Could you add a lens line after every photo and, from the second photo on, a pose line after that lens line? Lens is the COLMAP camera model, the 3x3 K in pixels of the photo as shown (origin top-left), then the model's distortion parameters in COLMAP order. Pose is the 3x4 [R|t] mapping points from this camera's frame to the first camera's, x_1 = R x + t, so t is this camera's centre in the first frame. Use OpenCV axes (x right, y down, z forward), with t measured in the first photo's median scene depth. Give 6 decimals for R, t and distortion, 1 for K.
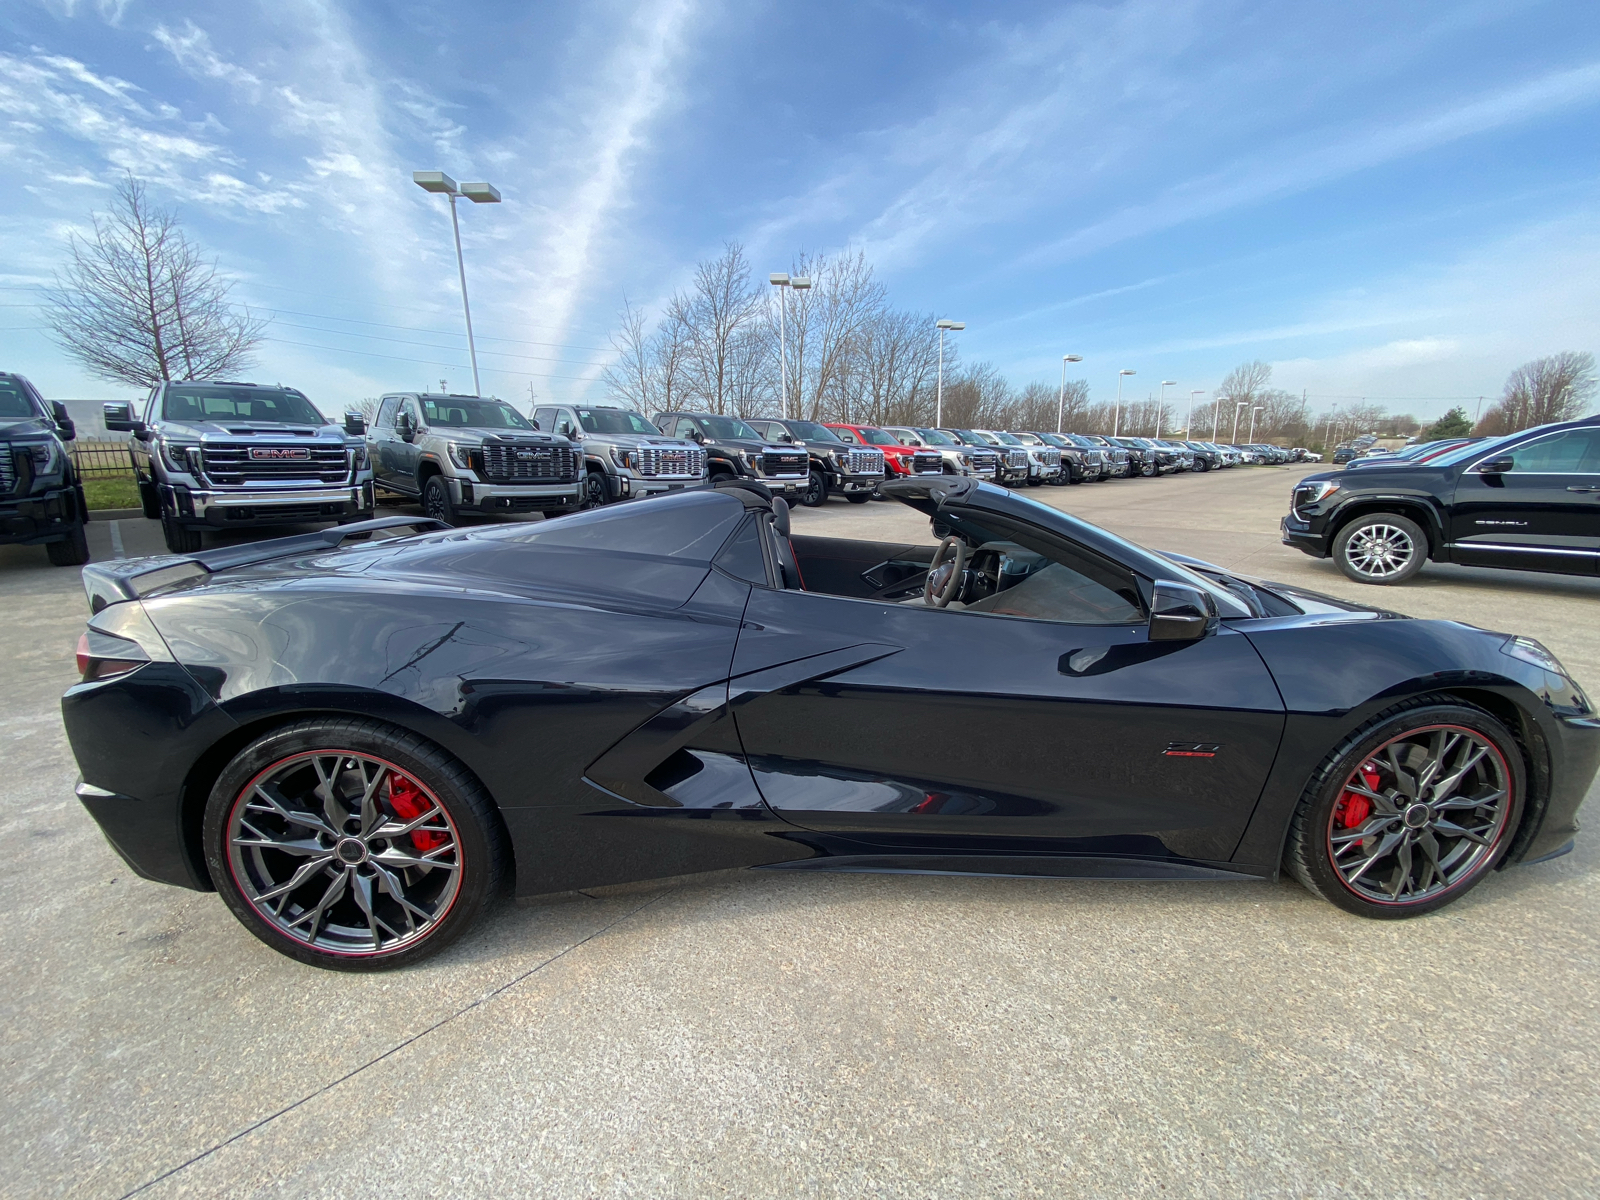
lens RADIAL K [[616.2, 0, 796.2], [0, 616.2, 645.2], [0, 0, 1]] dist [-0.003867, -0.006462]
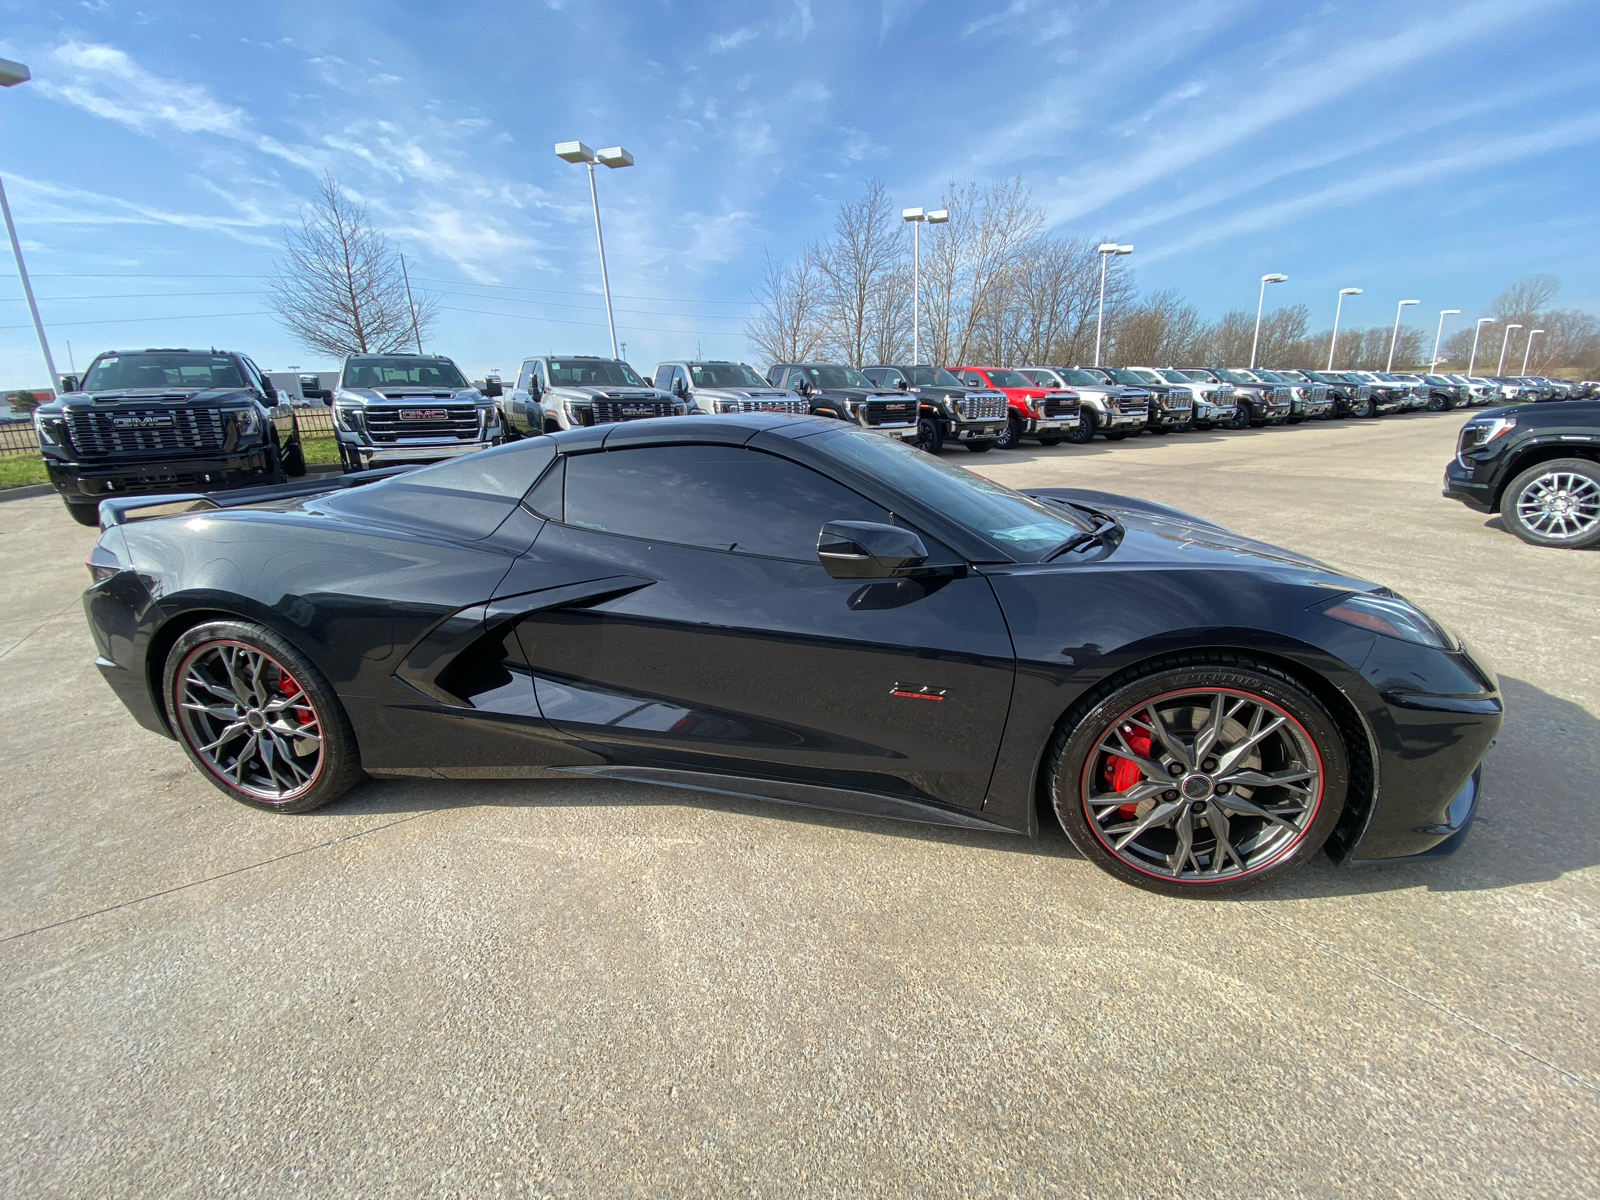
lens RADIAL K [[616.2, 0, 809.4], [0, 616.2, 636.2], [0, 0, 1]] dist [-0.003867, -0.006462]
pose [[0.973800, 0.053366, -0.221057, 0.159544], [-0.039963, 0.997106, 0.064669, 0.005031], [0.223869, -0.054140, 0.973114, -0.001574]]
